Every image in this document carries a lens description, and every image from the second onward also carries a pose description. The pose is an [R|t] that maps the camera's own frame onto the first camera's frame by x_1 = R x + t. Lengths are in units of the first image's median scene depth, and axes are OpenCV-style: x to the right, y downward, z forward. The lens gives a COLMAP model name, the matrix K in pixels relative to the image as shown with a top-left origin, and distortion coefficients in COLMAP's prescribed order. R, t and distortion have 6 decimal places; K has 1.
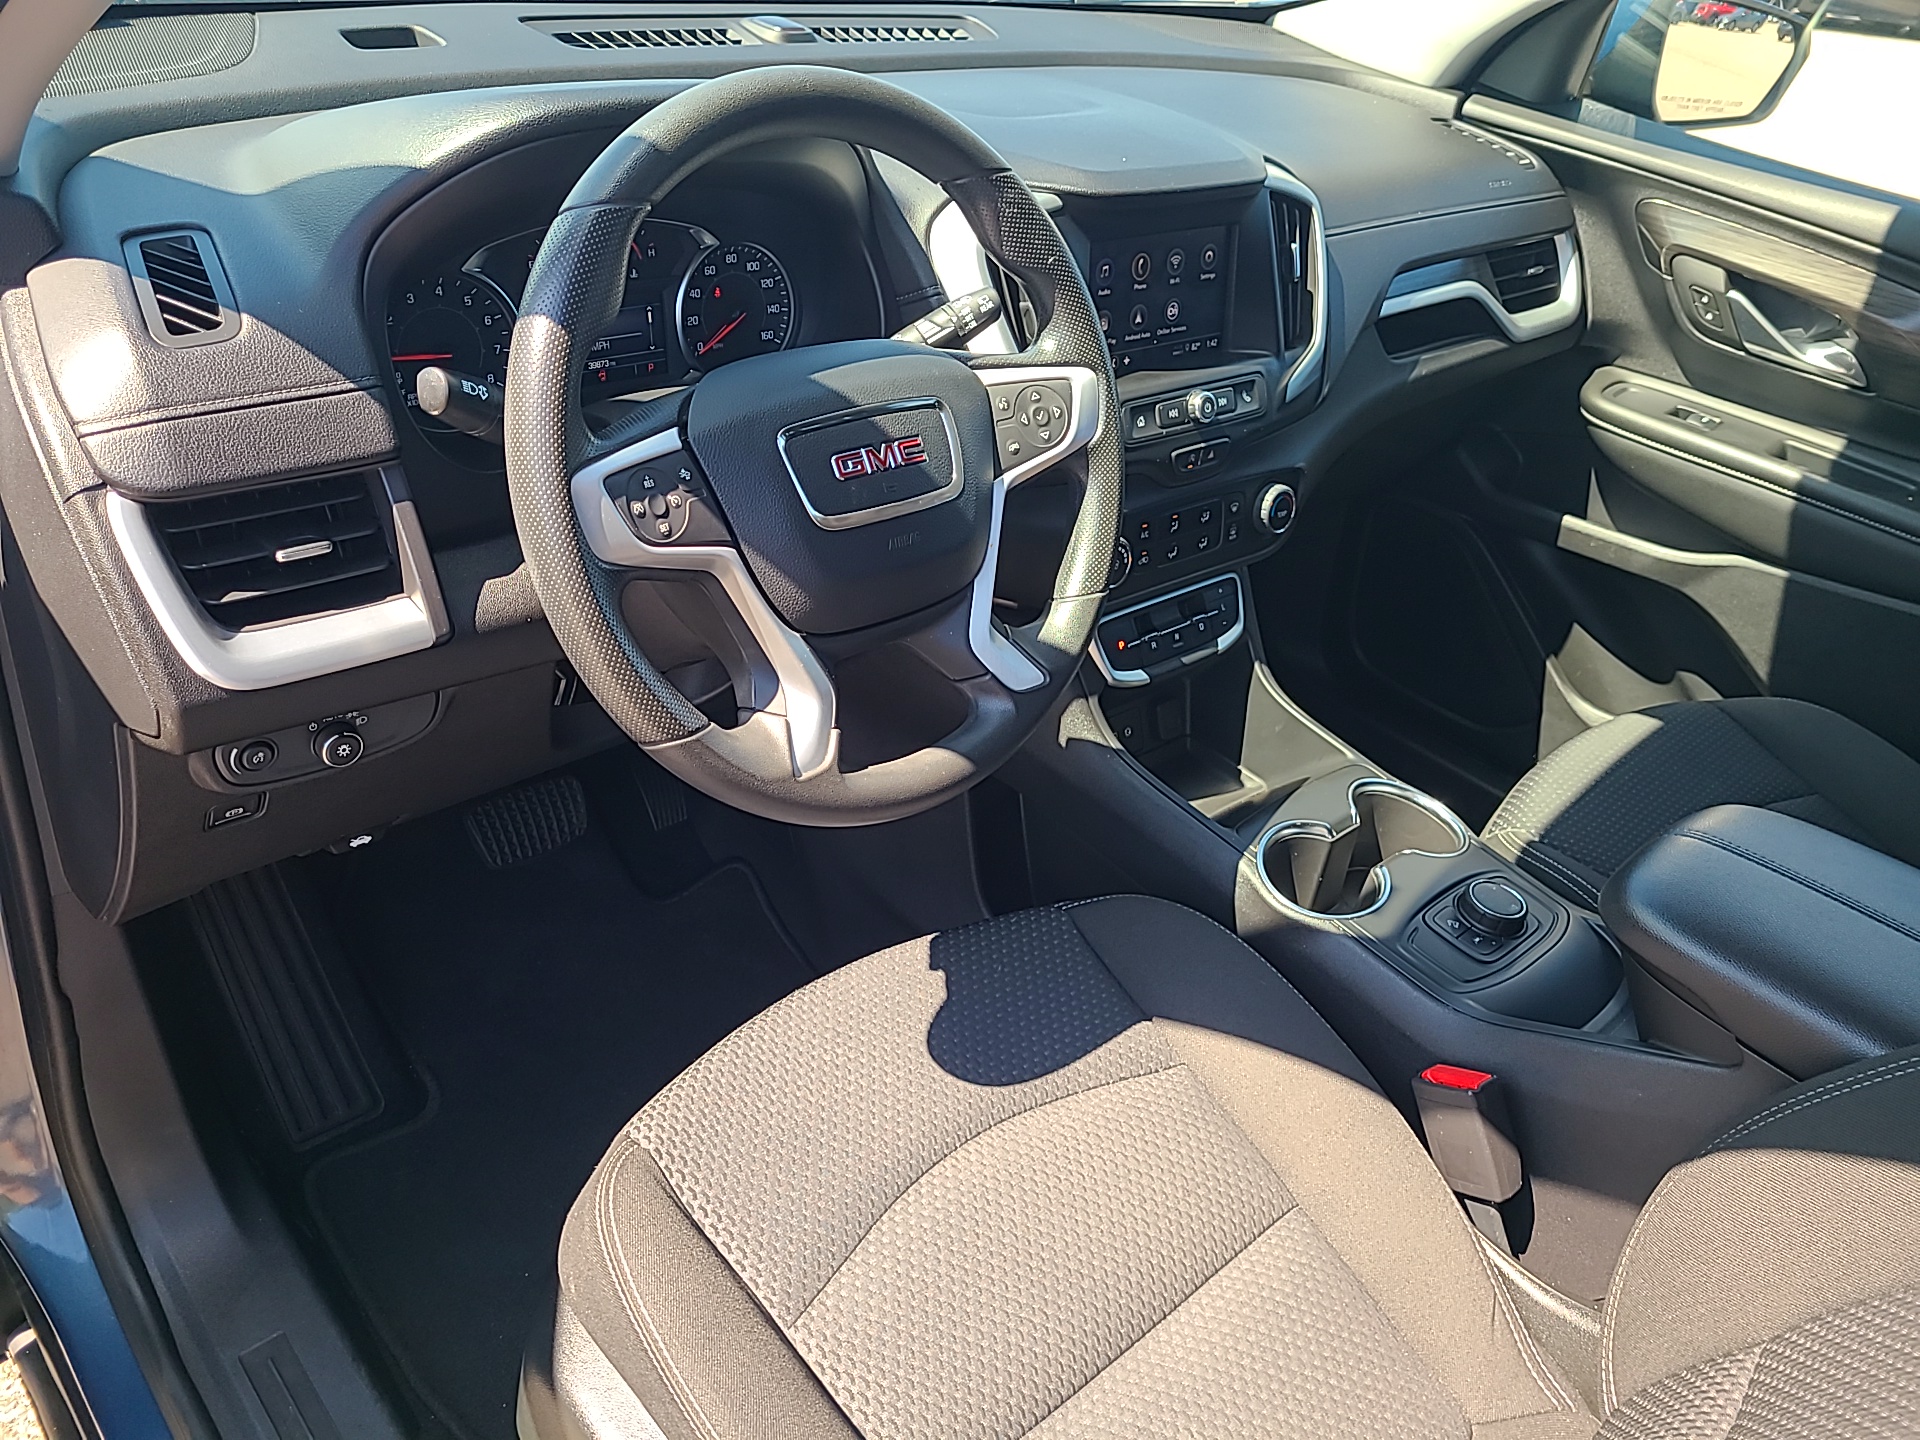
lens RADIAL K [[1503.8, 0, 954.8], [0, 1503.8, 733.4], [0, 0, 1]] dist [0.017537, -0.018059]
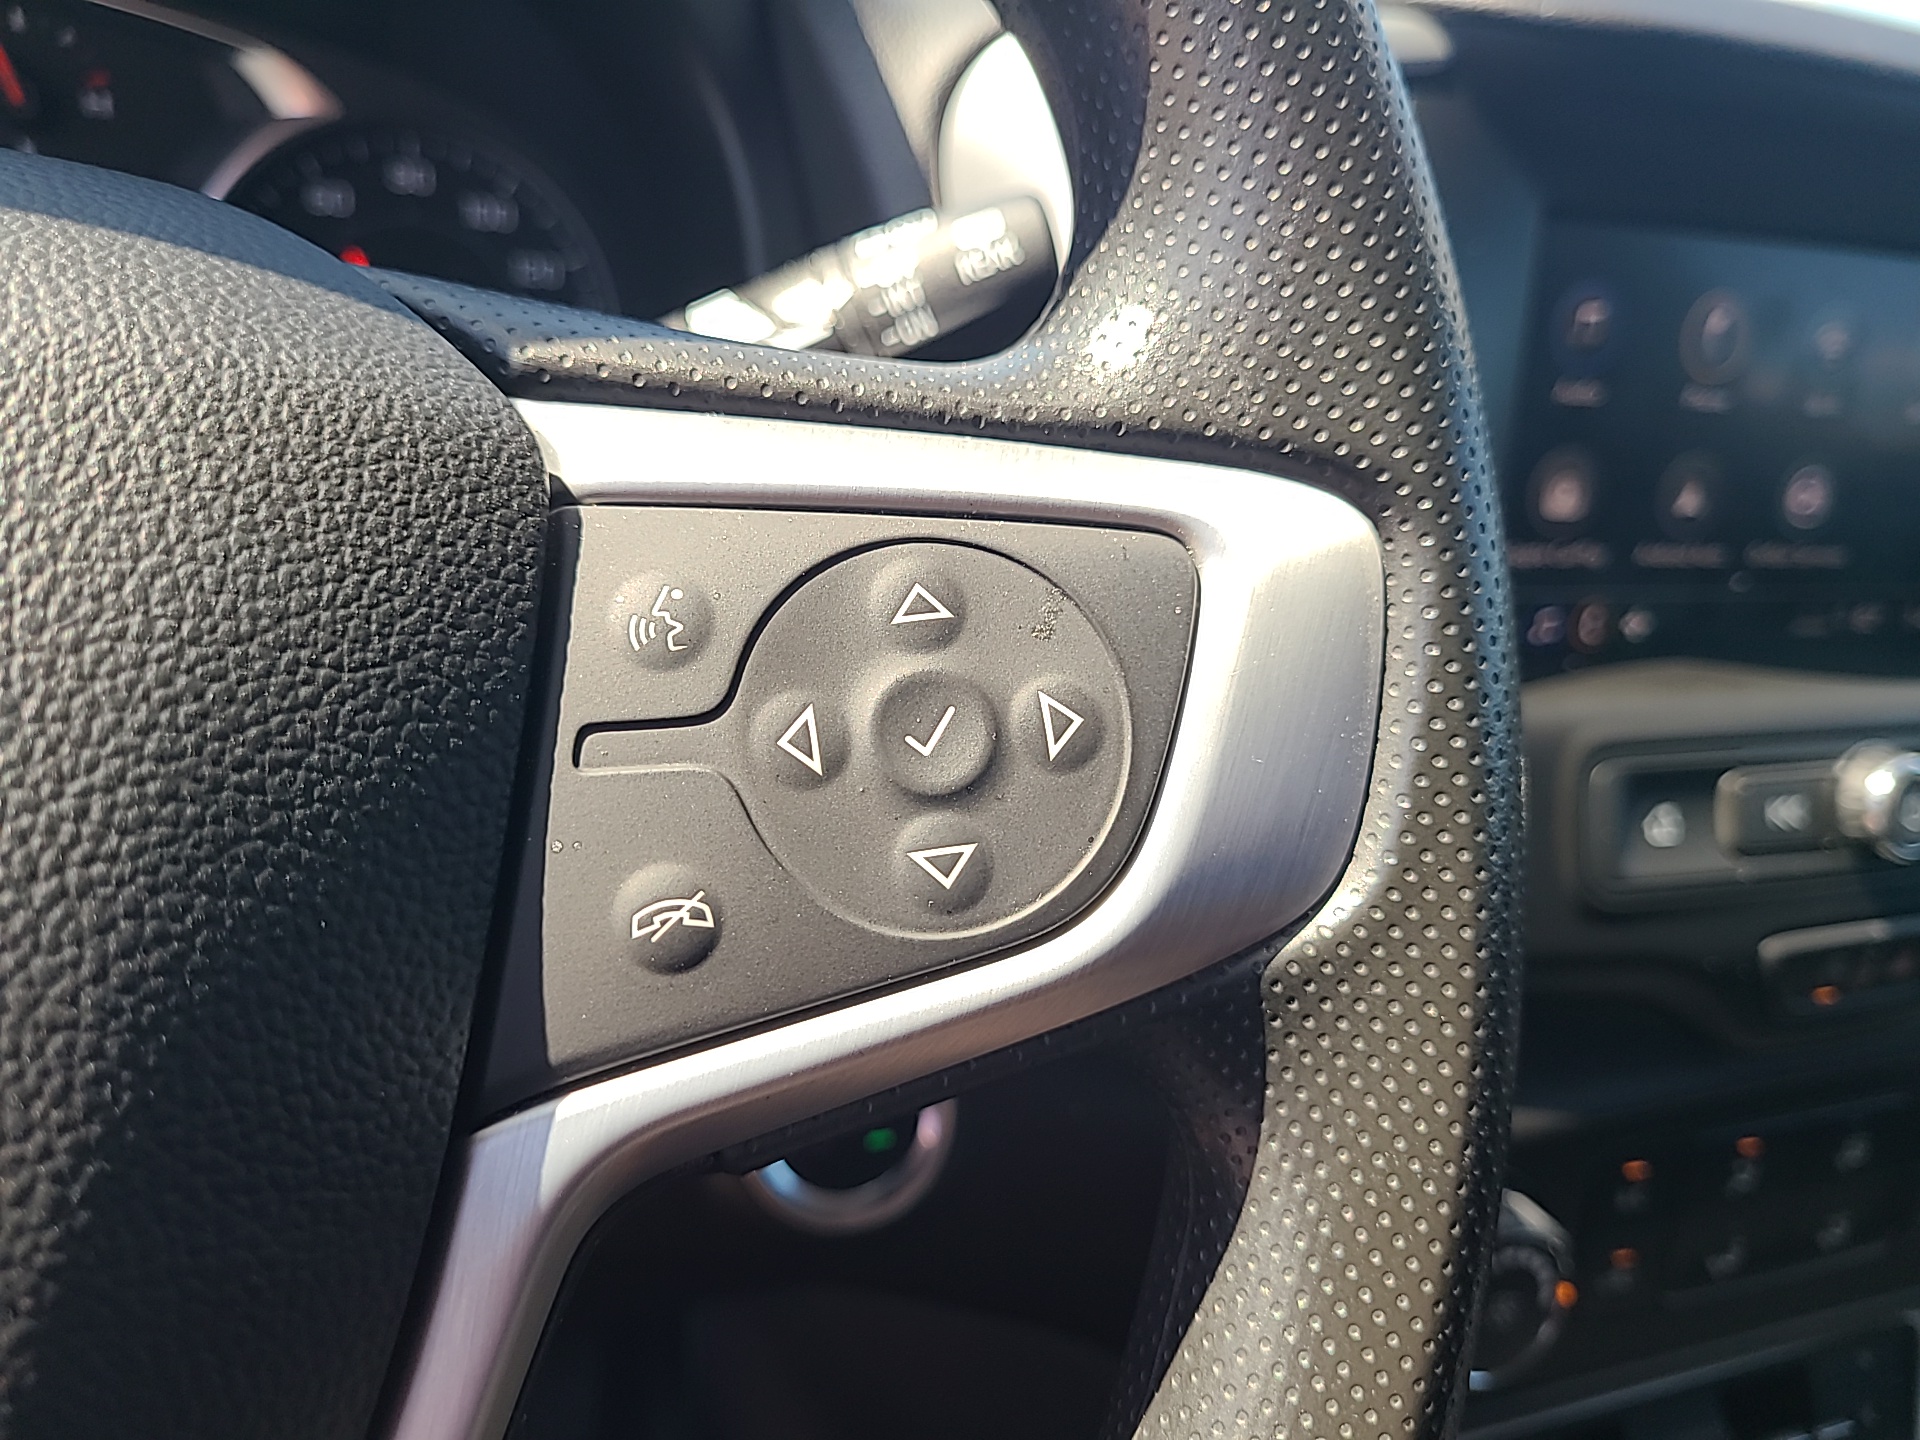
lens RADIAL K [[1503.8, 0, 939.6], [0, 1503.8, 734.7], [0, 0, 1]] dist [0.017537, -0.018059]
pose [[0.937976, 0.134237, -0.319660, 0.082570], [-0.194741, 0.966803, -0.165431, -0.145852], [0.286841, 0.217421, 0.932979, 0.672590]]
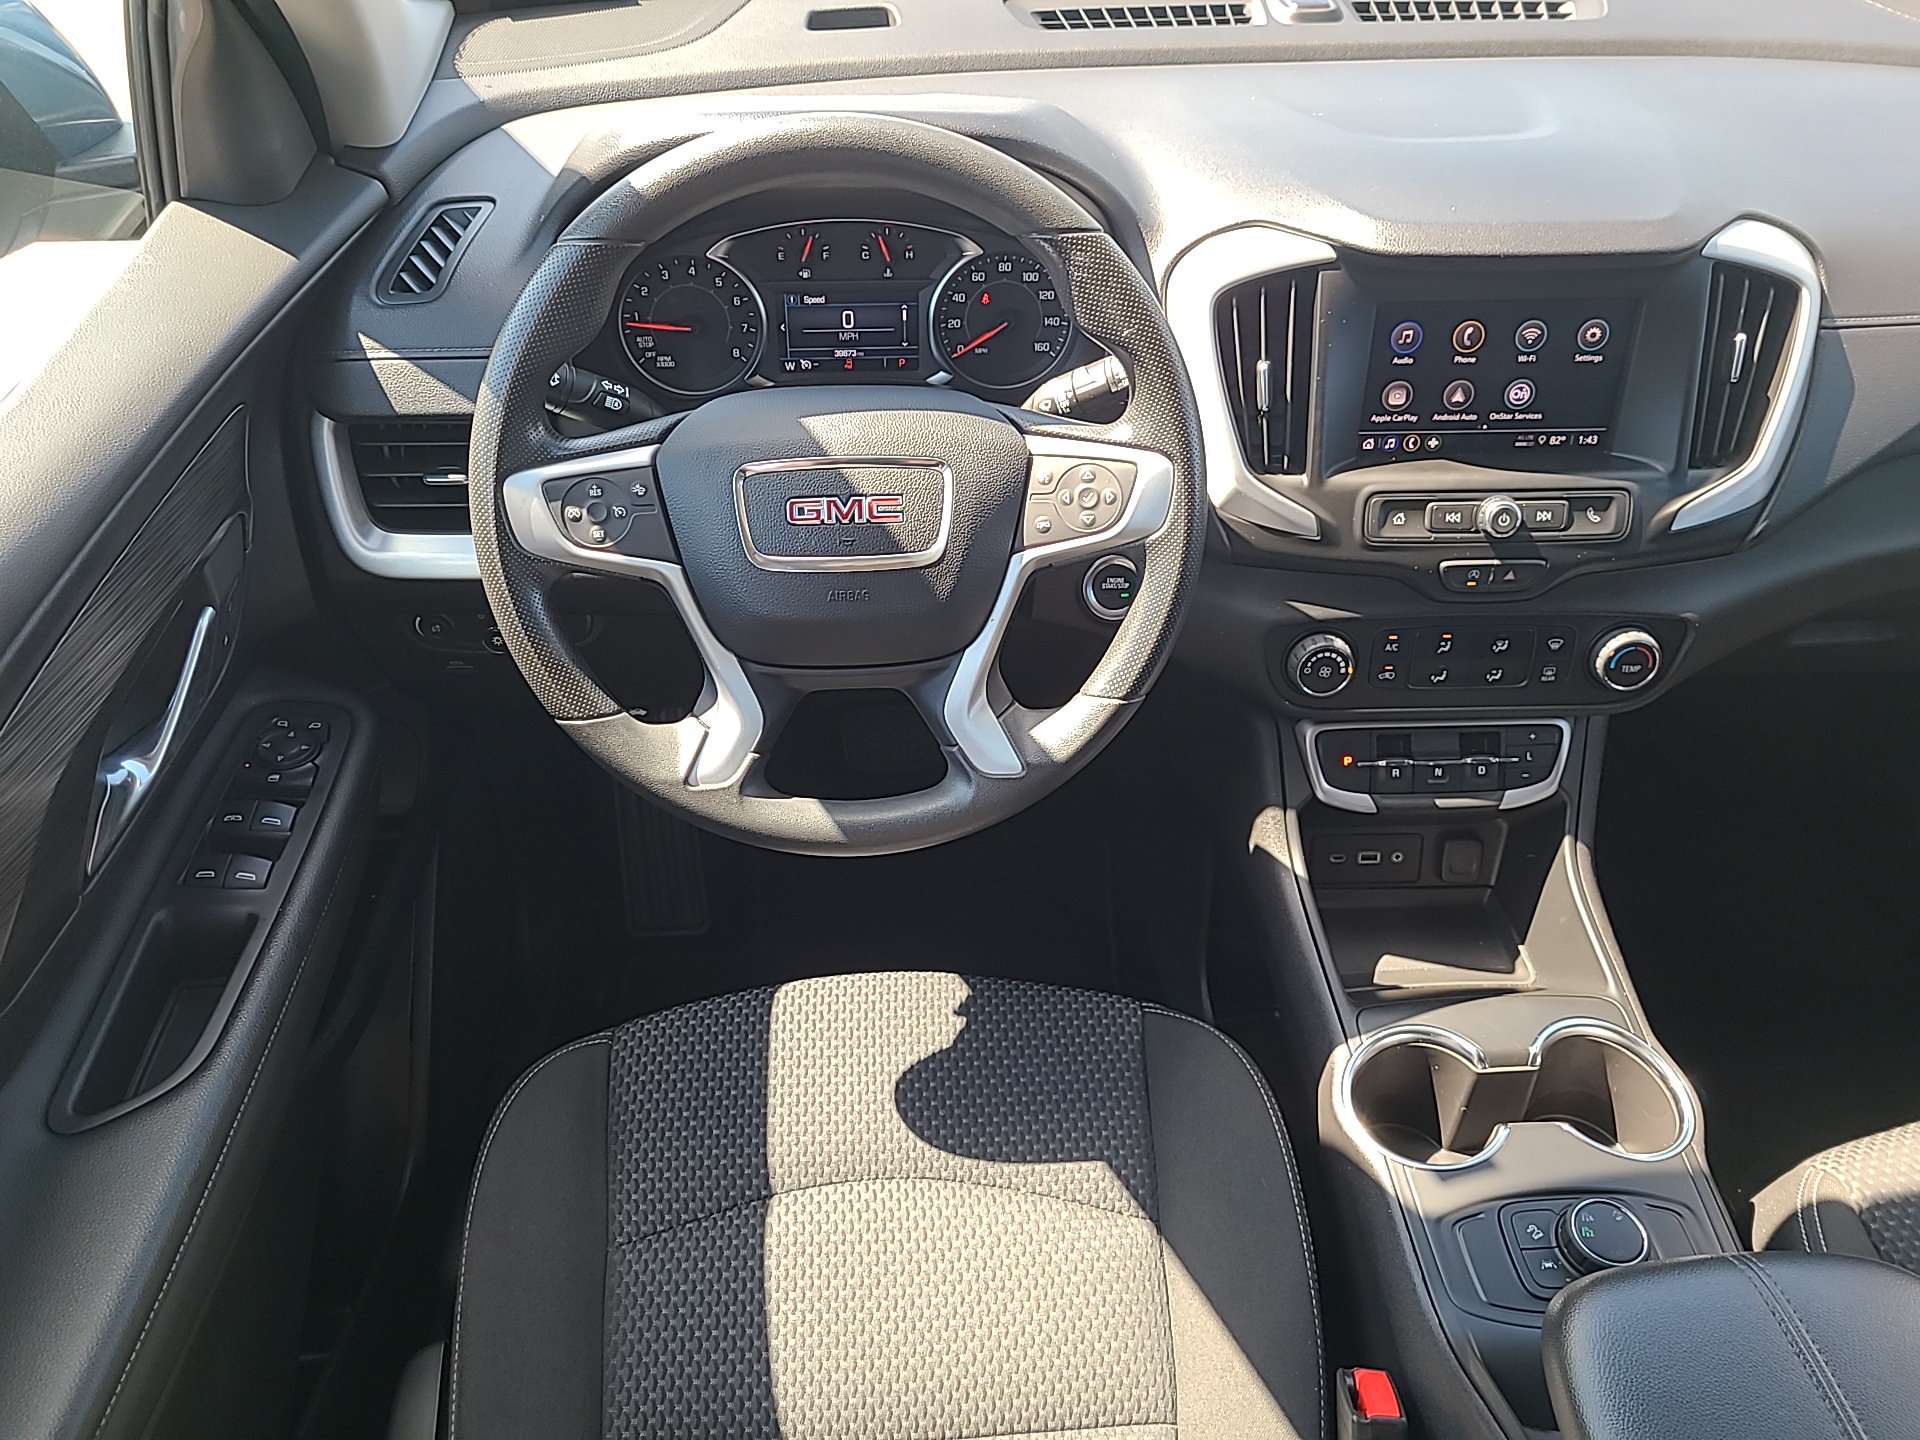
lens RADIAL K [[1503.8, 0, 955.1], [0, 1503.8, 723.1], [0, 0, 1]] dist [0.017537, -0.018059]
pose [[0.770219, 0.306134, -0.559504, 0.429344], [-0.269780, 0.951304, 0.149126, -0.153051], [0.577911, 0.036084, 0.815301, 0.166175]]
